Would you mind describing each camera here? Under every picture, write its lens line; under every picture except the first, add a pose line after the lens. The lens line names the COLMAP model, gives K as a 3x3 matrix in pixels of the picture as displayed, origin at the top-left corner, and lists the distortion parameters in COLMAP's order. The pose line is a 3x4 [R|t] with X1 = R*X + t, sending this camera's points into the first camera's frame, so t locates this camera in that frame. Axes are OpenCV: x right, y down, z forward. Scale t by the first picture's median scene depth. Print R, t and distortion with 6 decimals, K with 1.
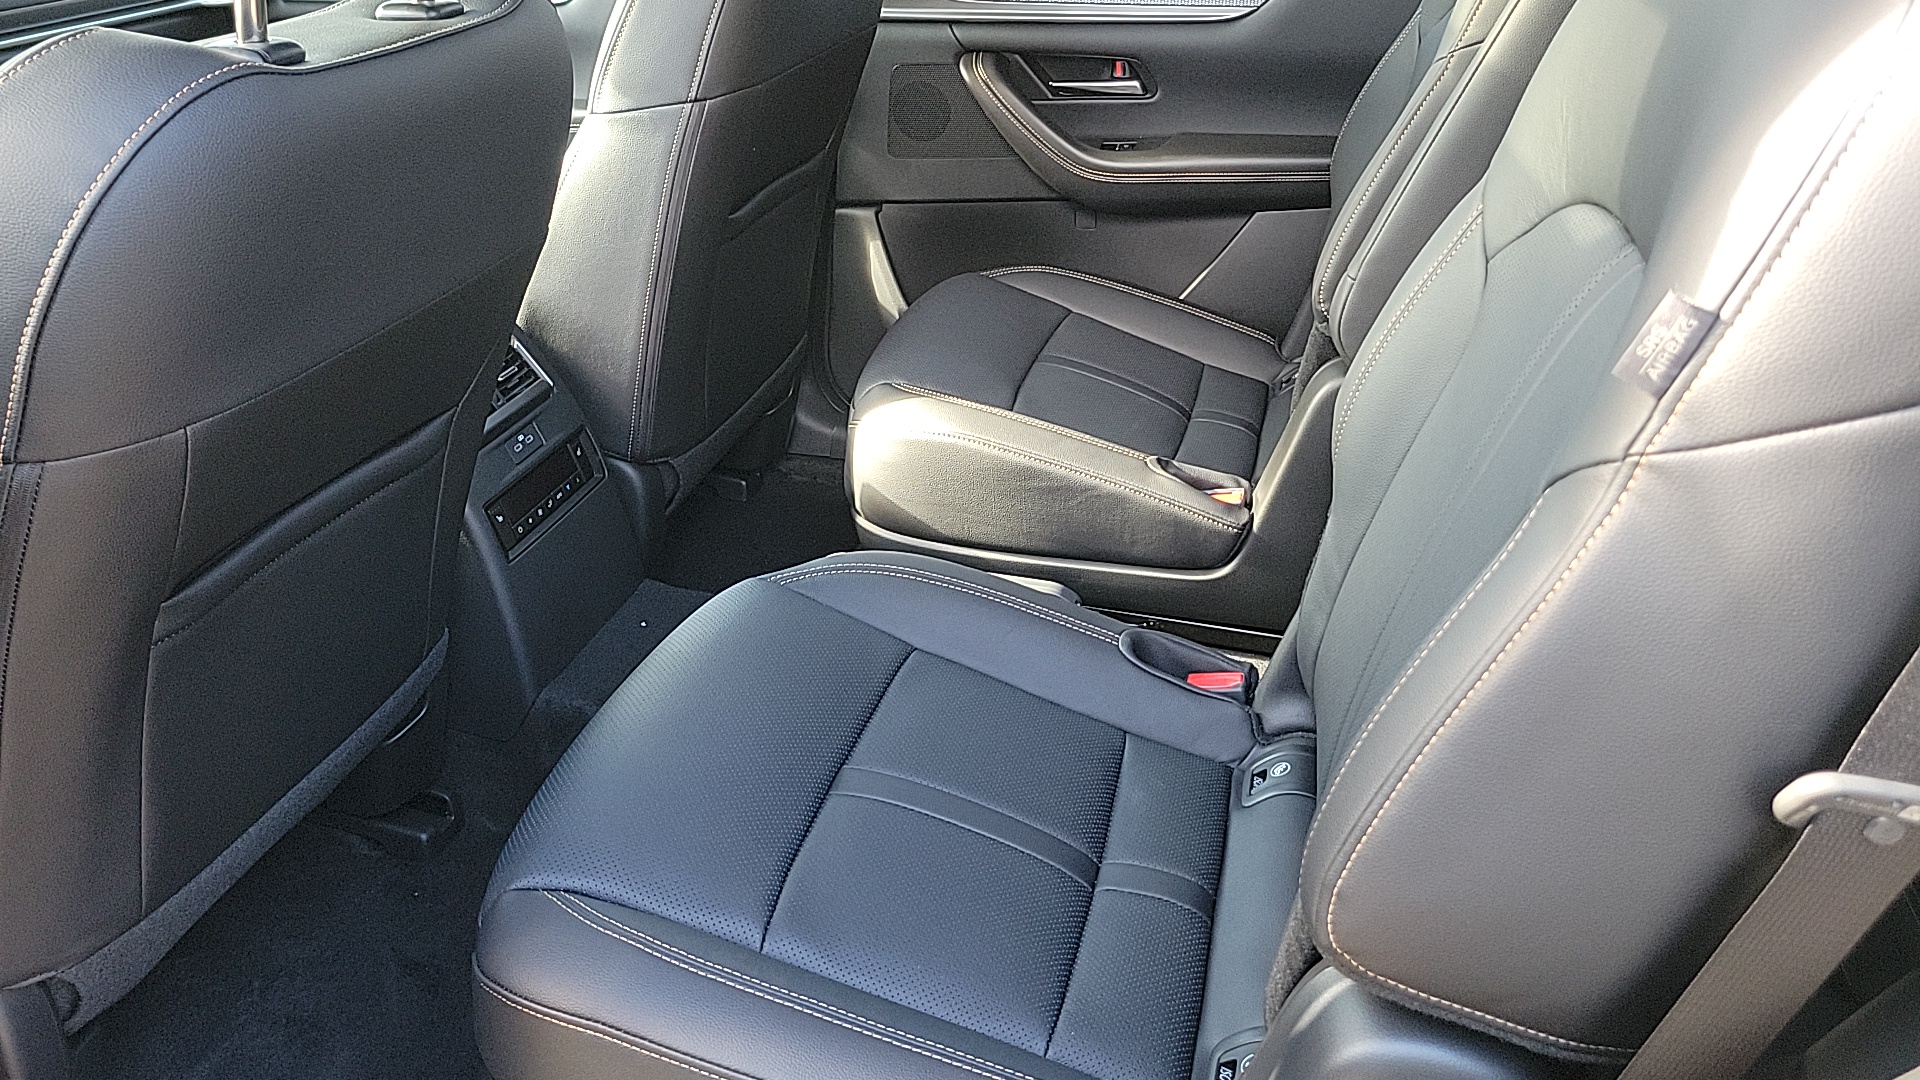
lens RADIAL K [[1461.4, 0, 975.7], [0, 1461.4, 556.5], [0, 0, 1]] dist [0.027918, -0.011386]
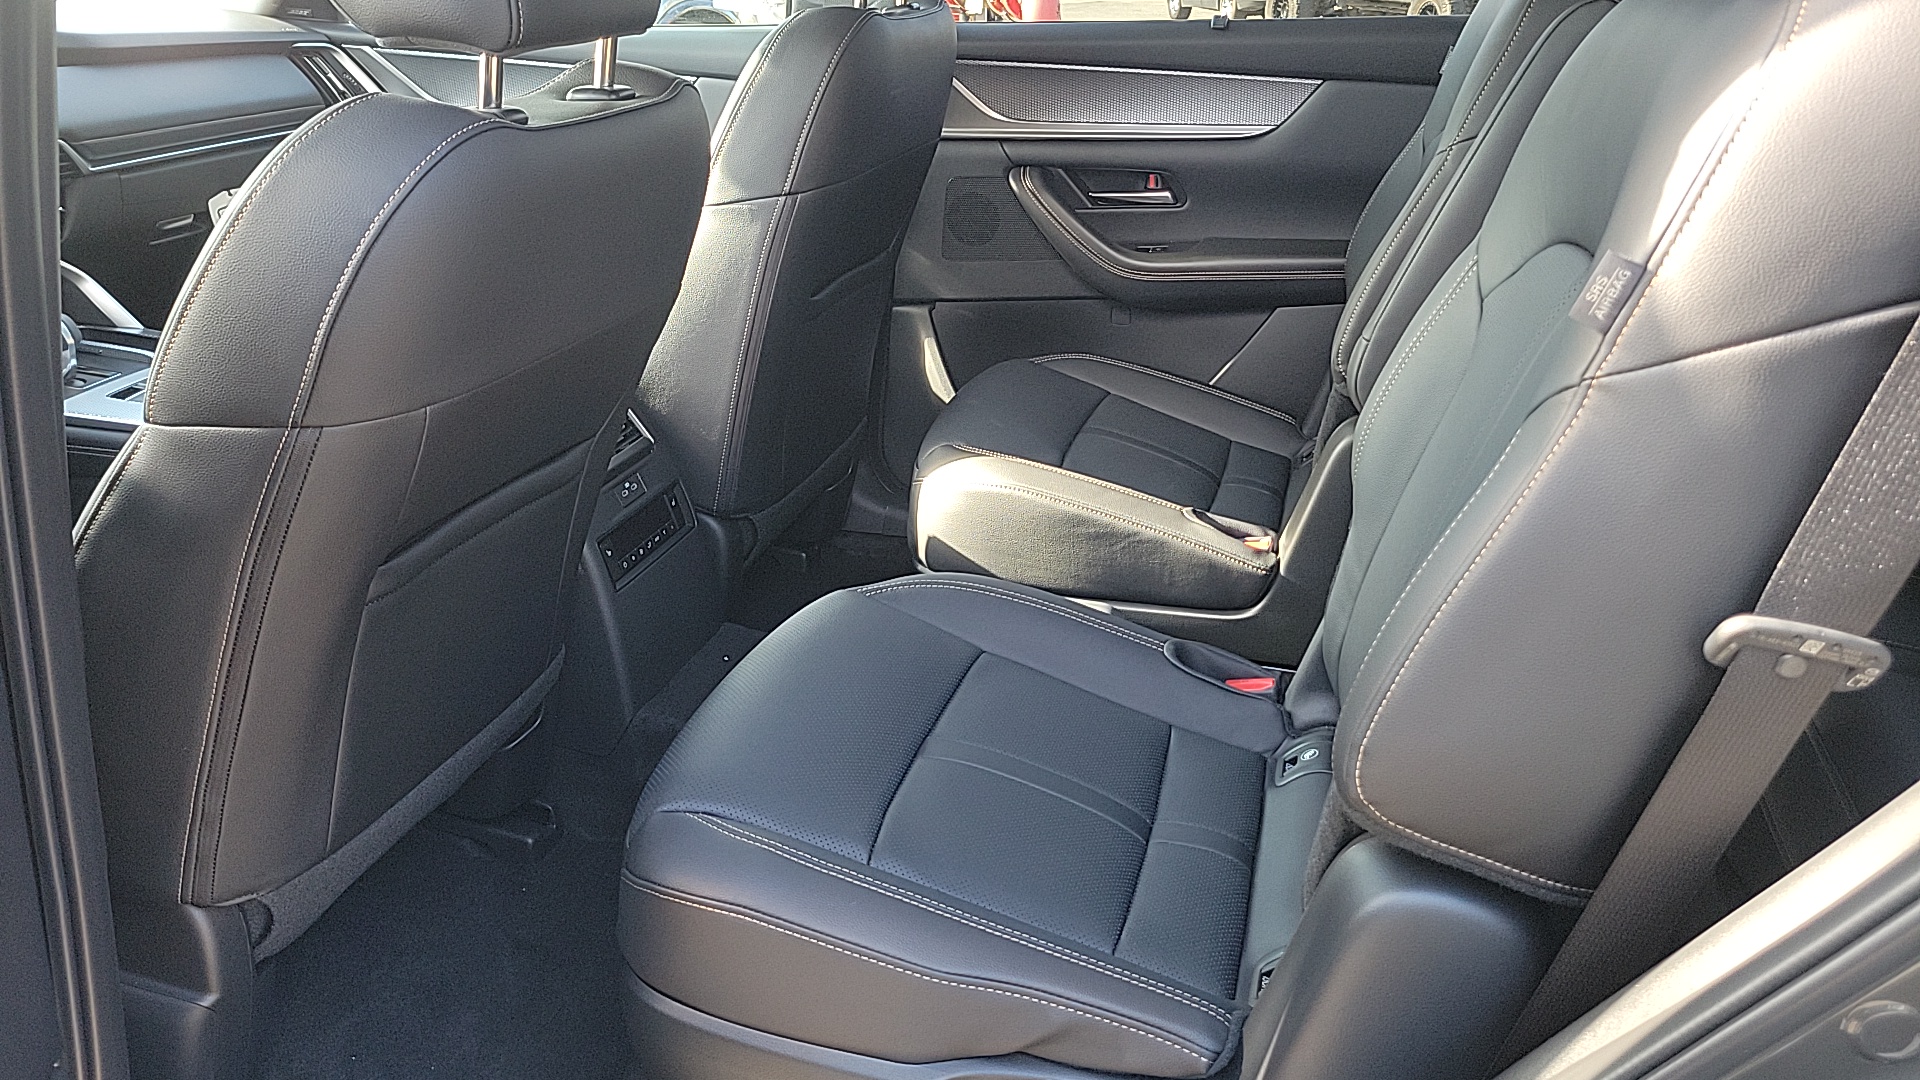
lens RADIAL K [[1461.4, 0, 950.8], [0, 1461.4, 570.2], [0, 0, 1]] dist [0.027918, -0.011386]
pose [[0.999628, 0.008897, -0.025777, -0.038418], [-0.011152, 0.995997, -0.088690, 0.100210], [0.024885, 0.088945, 0.995726, -0.137529]]
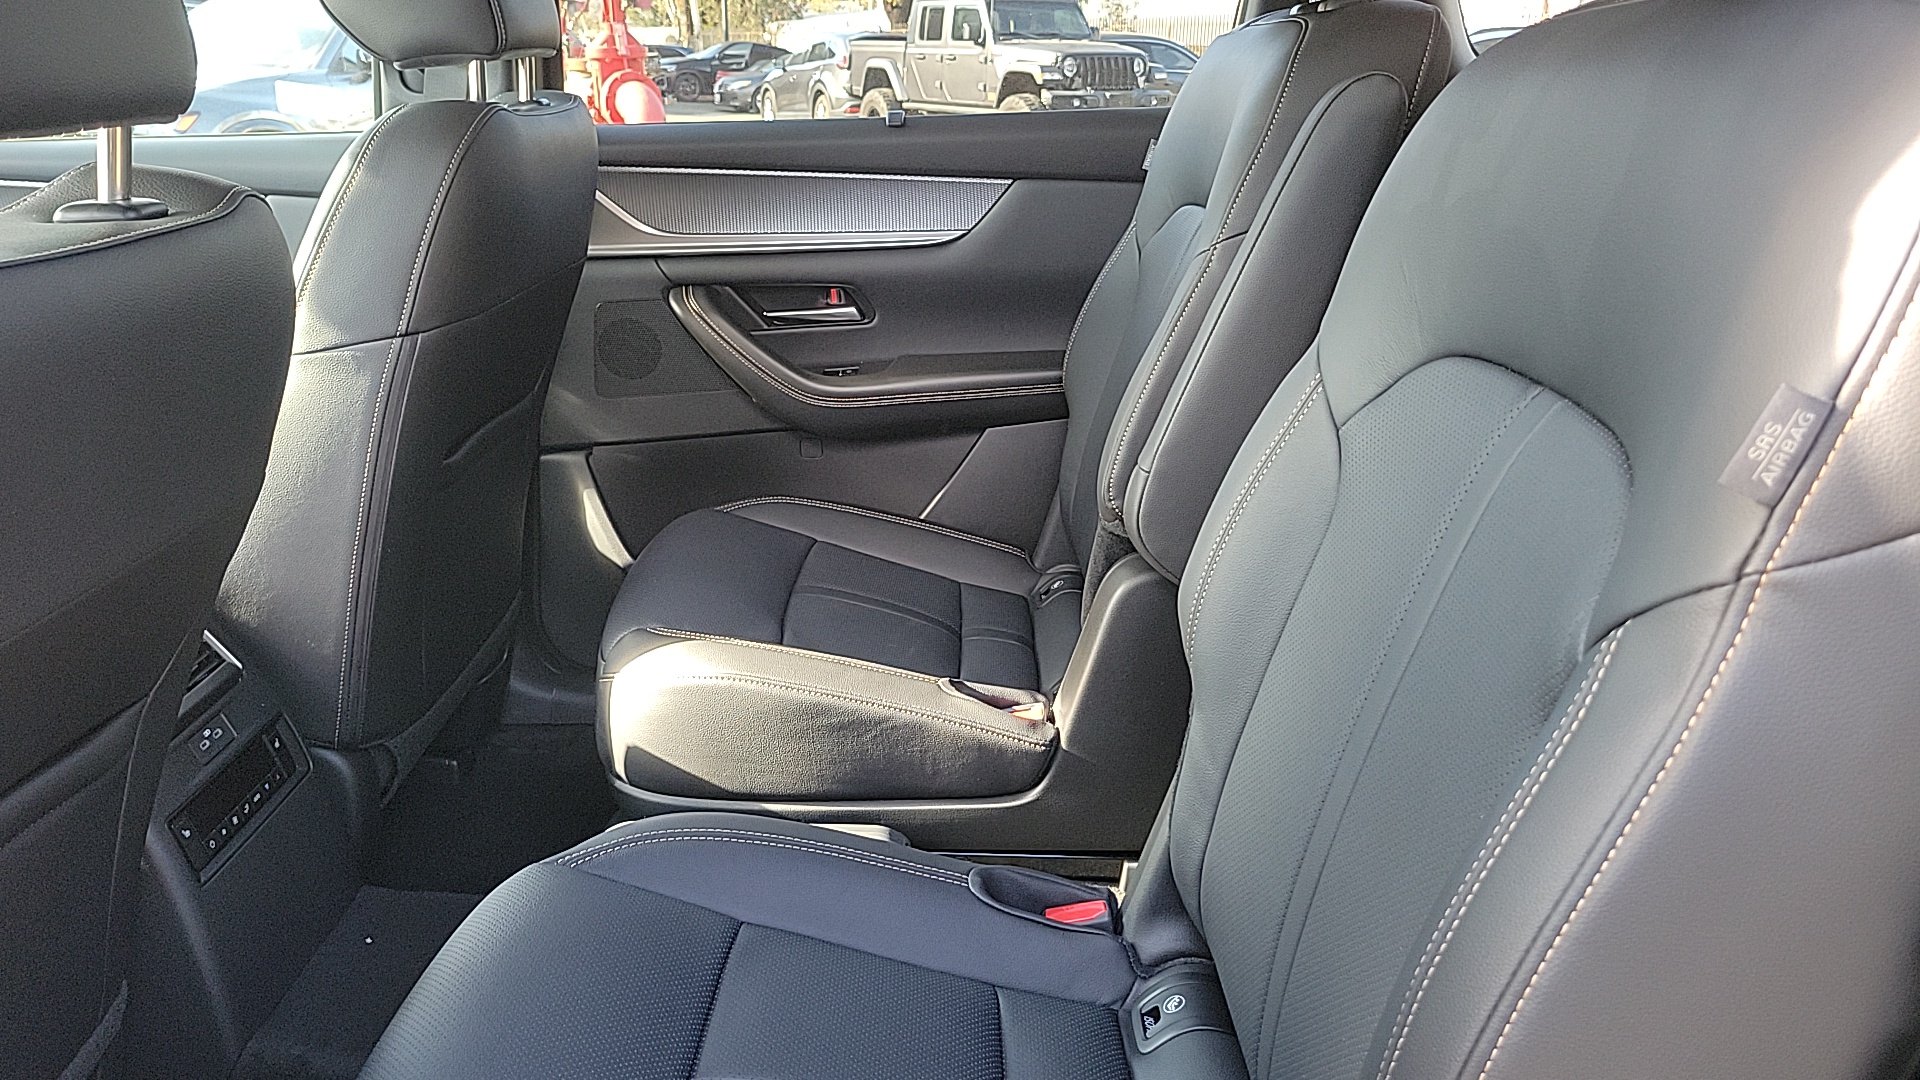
lens RADIAL K [[1461.4, 0, 946.9], [0, 1461.4, 570.5], [0, 0, 1]] dist [0.027918, -0.011386]
pose [[0.972542, -0.084439, 0.216871, -0.091965], [0.117866, 0.982218, -0.146134, 0.000062], [-0.200675, 0.167683, 0.965200, 0.112630]]
